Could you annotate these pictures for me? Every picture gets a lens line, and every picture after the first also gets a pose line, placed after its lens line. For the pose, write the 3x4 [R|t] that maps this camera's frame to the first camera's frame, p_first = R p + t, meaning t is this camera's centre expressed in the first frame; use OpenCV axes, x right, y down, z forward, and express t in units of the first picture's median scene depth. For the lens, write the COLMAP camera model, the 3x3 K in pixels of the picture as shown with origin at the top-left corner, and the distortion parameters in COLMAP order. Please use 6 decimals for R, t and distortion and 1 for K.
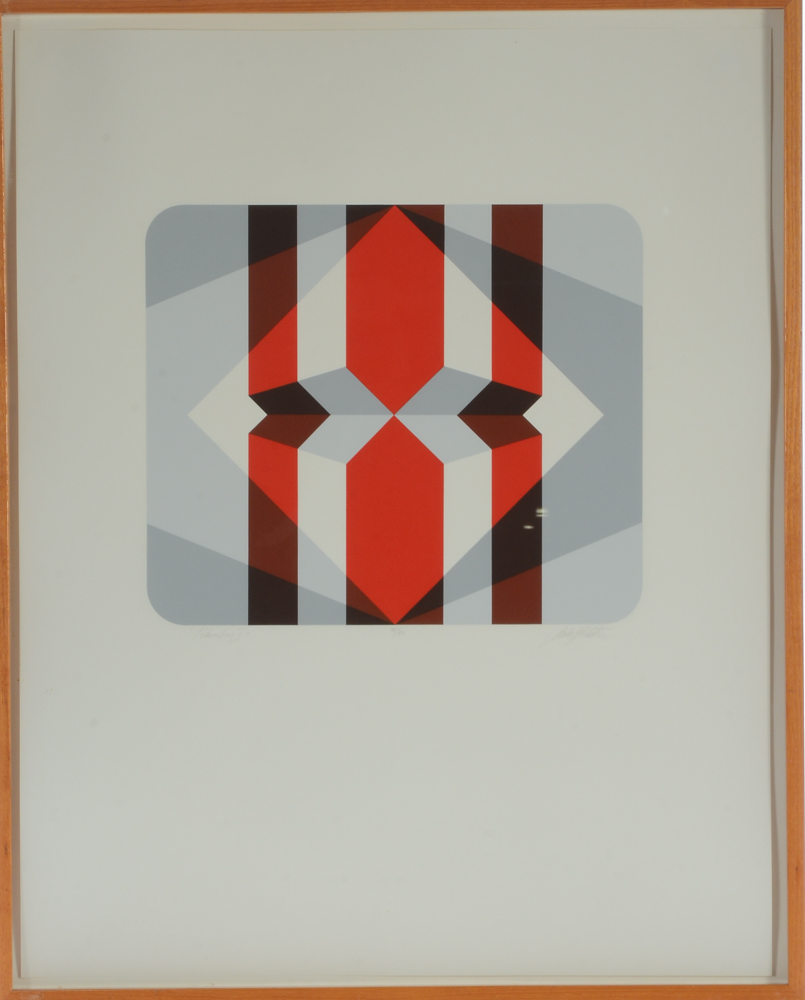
lens RADIAL K [[3924.5, 0, 402.5], [0, 3924.5, 499.7], [0, 0, 1]] dist [-0.237789, 0.000000]
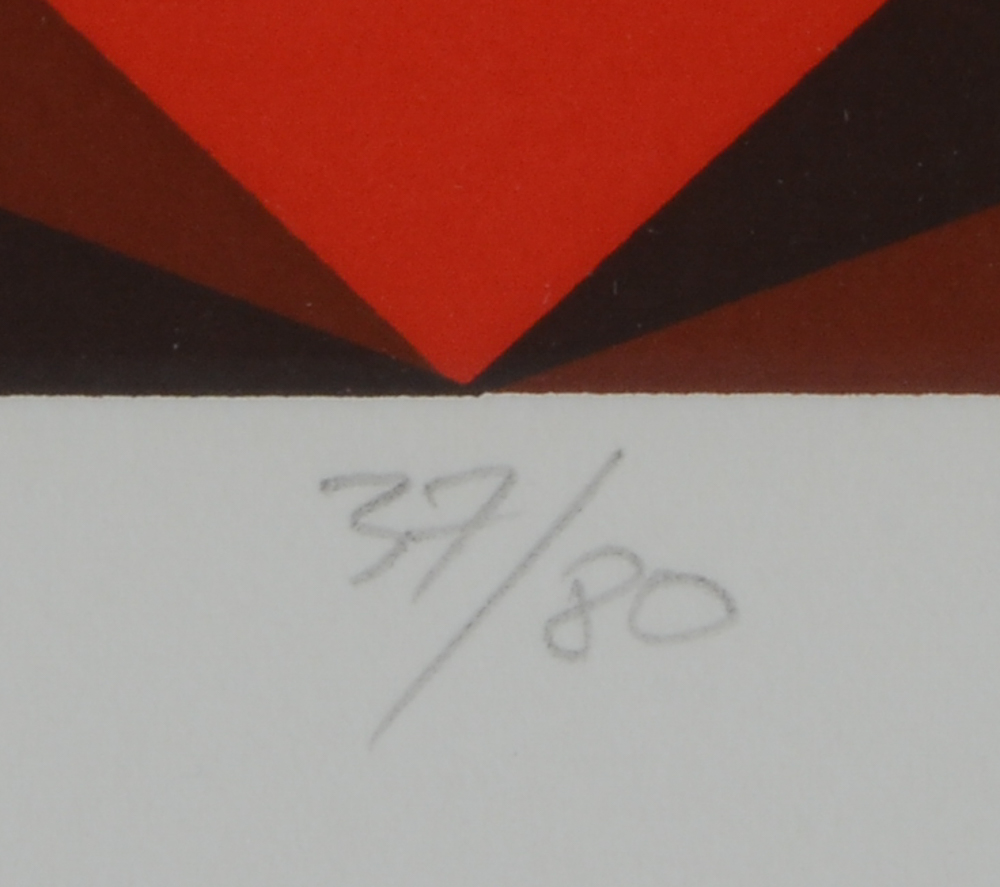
lens RADIAL K [[4052.3, 0, 500.0], [0, 4052.3, 443.5], [0, 0, 1]] dist [0.001621, 0.000000]
pose [[0.999964, 0.004053, 0.007421, -0.001753], [-0.004364, 0.999095, 0.042309, 0.030324], [-0.007243, -0.042339, 0.999077, 0.949440]]
